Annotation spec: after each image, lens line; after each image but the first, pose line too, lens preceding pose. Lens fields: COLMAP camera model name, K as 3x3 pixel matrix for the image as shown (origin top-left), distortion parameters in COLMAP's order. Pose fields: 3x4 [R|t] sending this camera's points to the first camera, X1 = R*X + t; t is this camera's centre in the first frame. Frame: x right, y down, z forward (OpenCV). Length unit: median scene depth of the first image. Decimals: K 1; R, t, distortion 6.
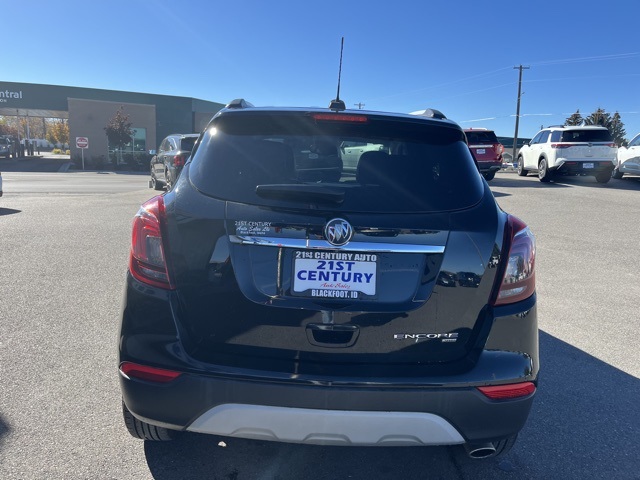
lens RADIAL K [[485.3, 0, 320.0], [0, 485.3, 240.0], [0, 0, 1]] dist [0.073392, -0.092304]
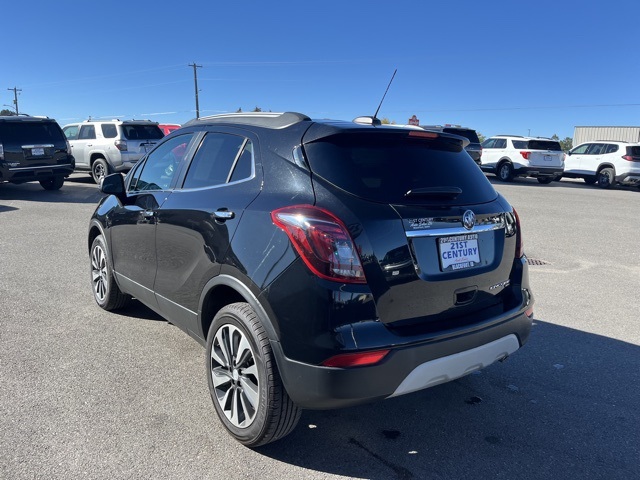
lens RADIAL K [[485.3, 0, 320.0], [0, 485.3, 240.0], [0, 0, 1]] dist [0.073392, -0.092304]
pose [[0.795243, -0.117335, 0.594829, -1.092015], [0.108661, 0.992792, 0.050564, -0.073527], [-0.596474, 0.024424, 0.802261, 0.135136]]
